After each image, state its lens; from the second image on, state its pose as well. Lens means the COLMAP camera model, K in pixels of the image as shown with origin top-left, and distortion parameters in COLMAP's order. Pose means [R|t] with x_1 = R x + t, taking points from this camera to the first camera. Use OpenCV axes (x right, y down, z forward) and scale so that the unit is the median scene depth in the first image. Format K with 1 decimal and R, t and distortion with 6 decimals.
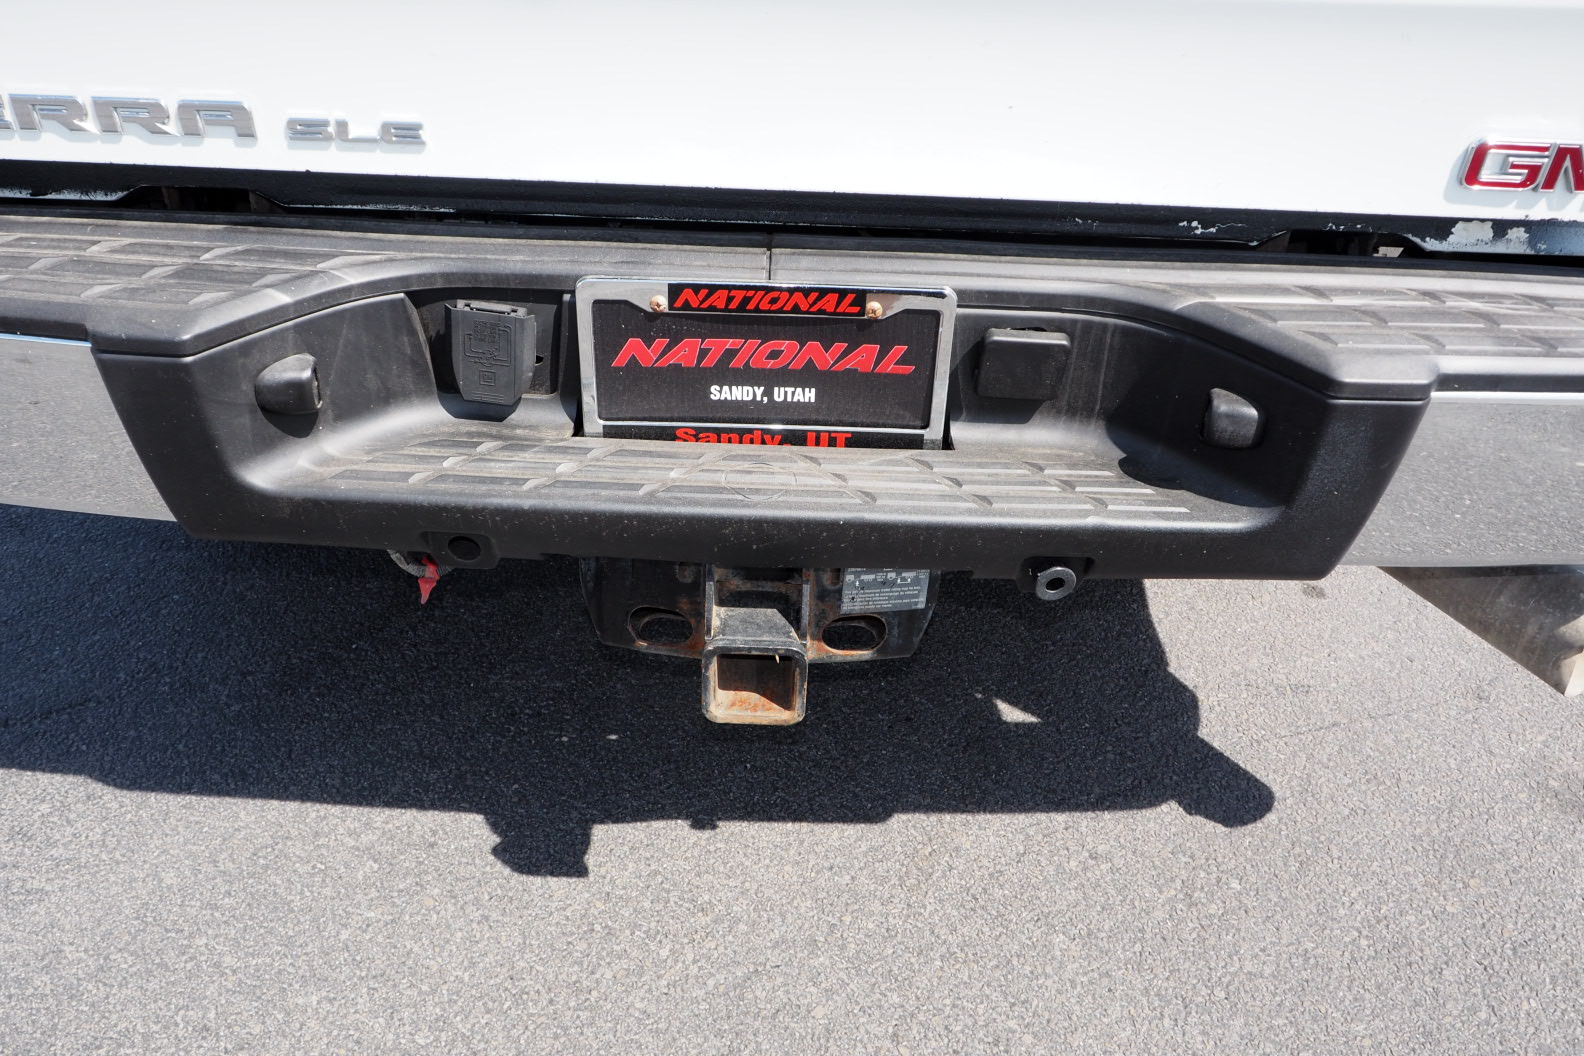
lens RADIAL K [[1249.9, 0, 783.4], [0, 1249.9, 524.0], [0, 0, 1]] dist [-0.012578, -0.007333]
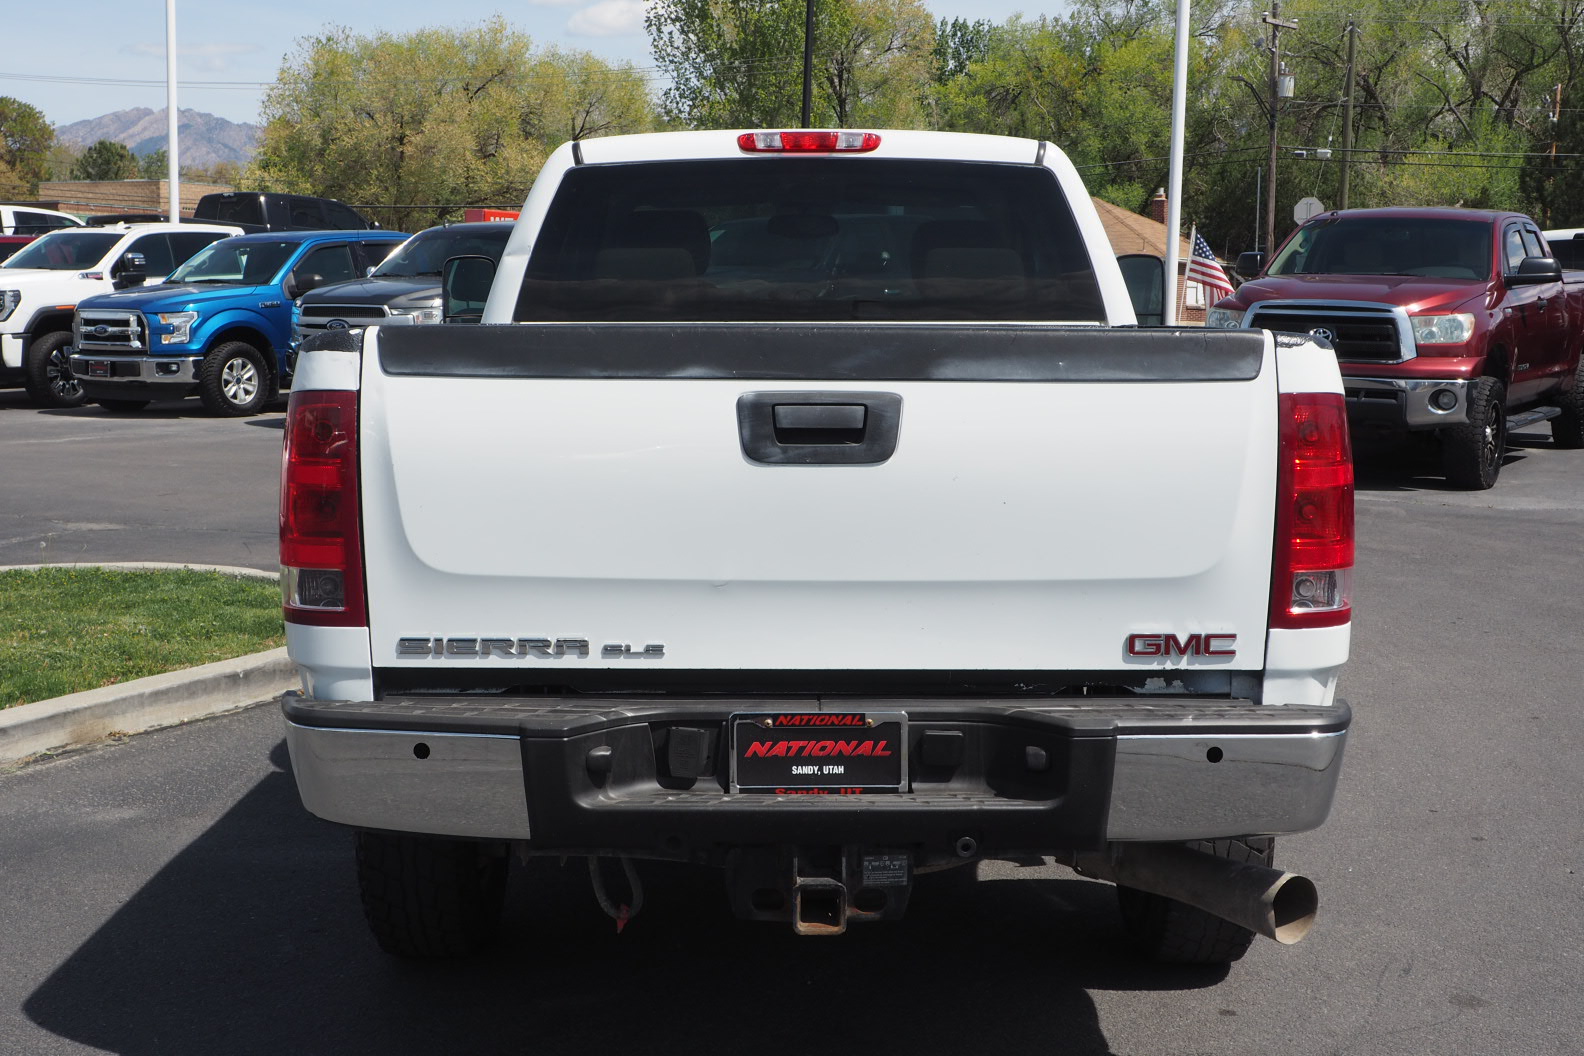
lens RADIAL K [[1820.0, 0, 792.0], [0, 1820.0, 528.0], [0, 0, 1]] dist [0.000335, 0.002917]
pose [[0.999344, -0.033992, 0.012473, -0.084321], [0.035873, 0.882740, -0.468491, 0.959445], [0.004914, 0.468631, 0.883380, -1.848885]]
